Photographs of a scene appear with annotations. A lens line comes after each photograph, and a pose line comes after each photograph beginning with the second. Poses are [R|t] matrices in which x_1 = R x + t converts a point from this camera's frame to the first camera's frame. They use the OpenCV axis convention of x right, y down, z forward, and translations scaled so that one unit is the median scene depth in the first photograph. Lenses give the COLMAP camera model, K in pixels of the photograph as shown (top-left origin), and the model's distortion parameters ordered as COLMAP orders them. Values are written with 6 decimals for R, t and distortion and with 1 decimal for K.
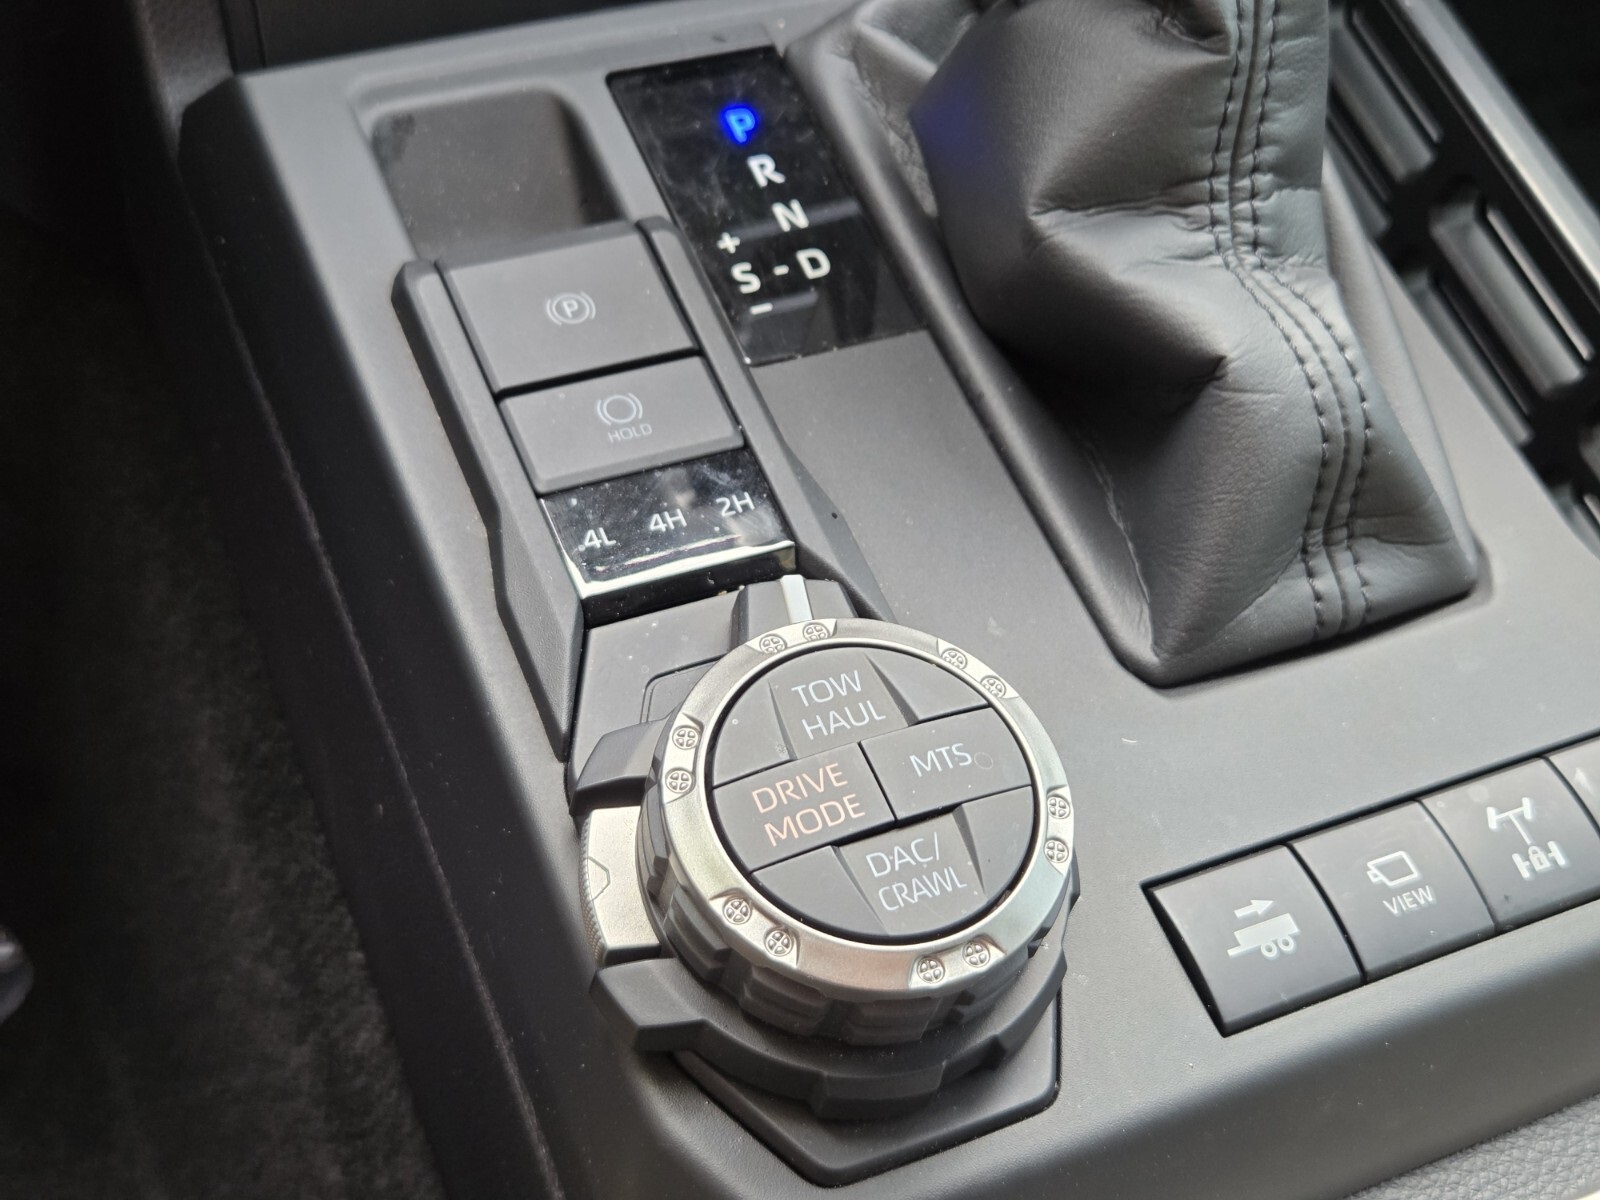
lens RADIAL K [[2211.6, 0, 800.0], [0, 2211.6, 600.0], [0, 0, 1]] dist [0.015049, 0.017664]
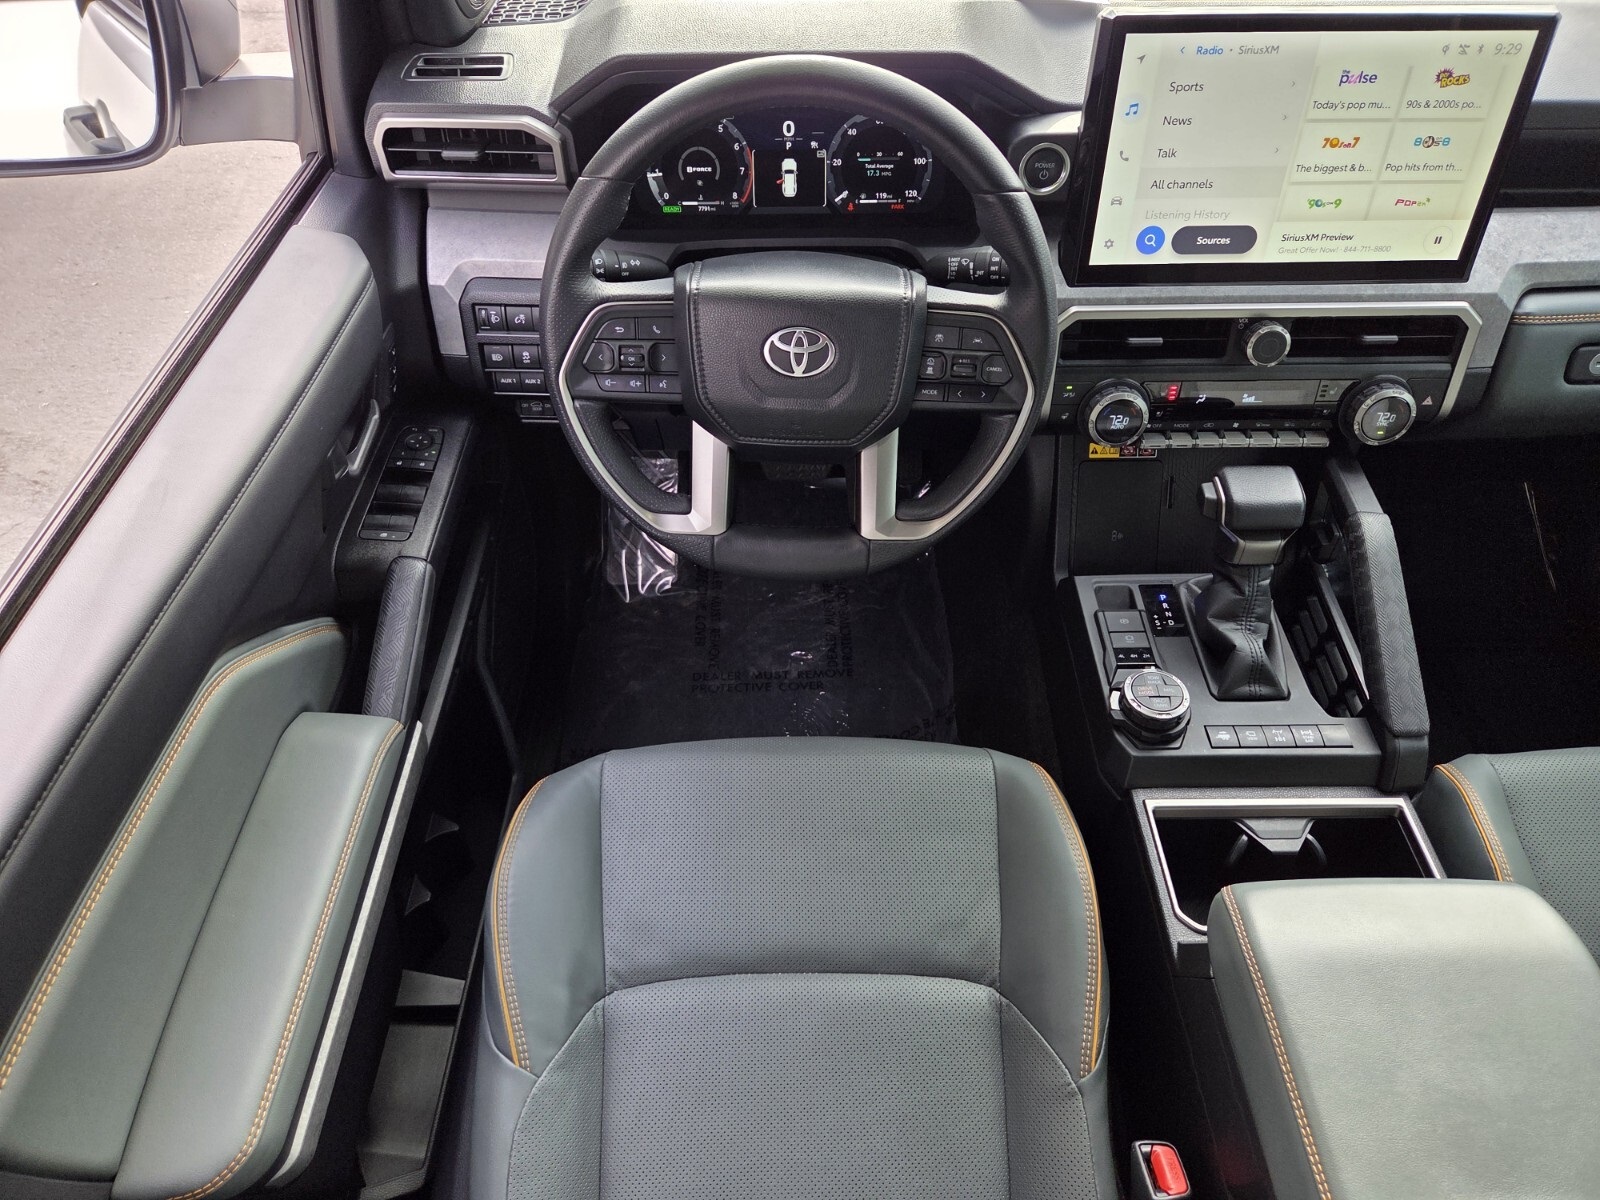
lens RADIAL K [[1048.7, 0, 798.2], [0, 1048.7, 595.4], [0, 0, 1]] dist [0.064723, -0.057347]
pose [[0.900567, 0.155877, -0.405811, 0.252419], [-0.235580, 0.959540, -0.154223, 0.455903], [0.365352, 0.234489, 0.900851, -1.939512]]
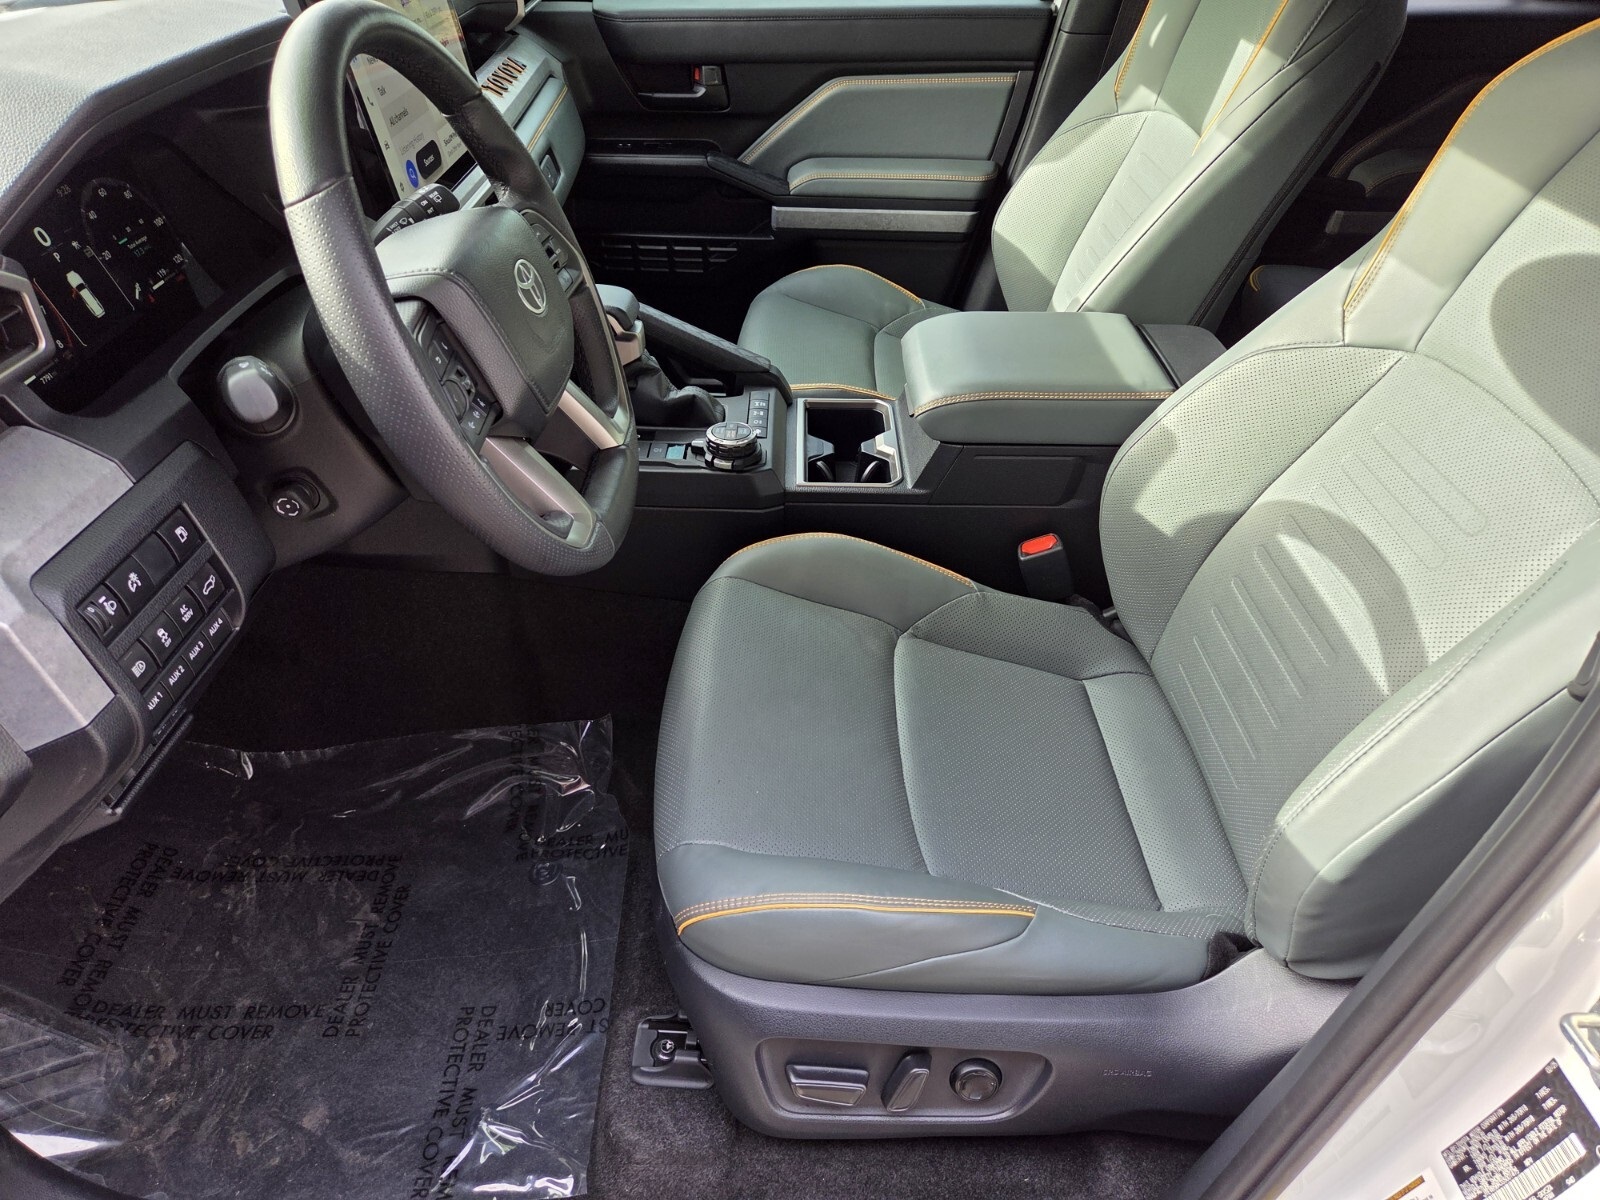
lens RADIAL K [[1080.2, 0, 800.0], [0, 1080.2, 600.0], [0, 0, 1]] dist [0.005264, -0.000695]
pose [[0.410070, -0.667718, 0.621285, -2.342642], [0.787145, 0.603186, 0.128723, 0.124364], [-0.460701, 0.436256, 0.772940, -1.666043]]
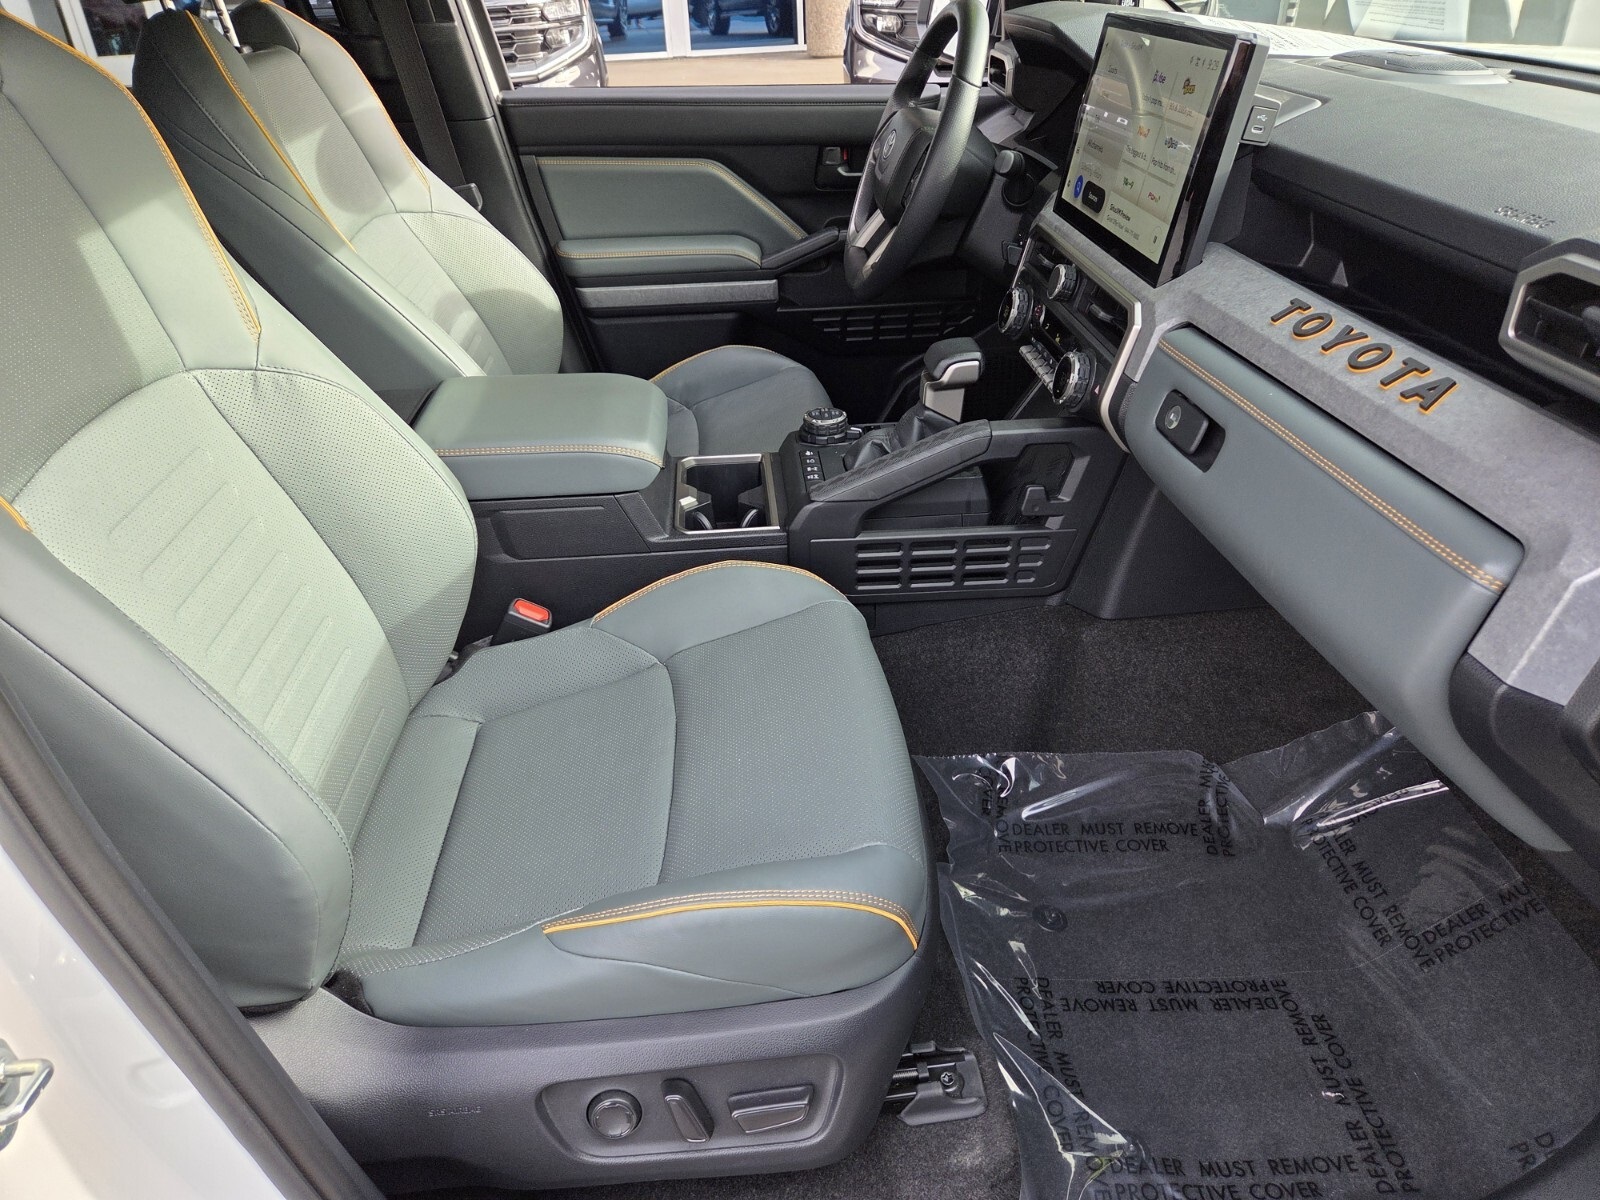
lens RADIAL K [[1048.7, 0, 798.2], [0, 1048.7, 595.4], [0, 0, 1]] dist [0.064723, -0.057347]
pose [[-0.332190, 0.330702, -0.883338, 3.722371], [-0.803162, 0.391867, 0.448745, -1.334604], [0.494551, 0.858532, 0.135433, 0.819617]]
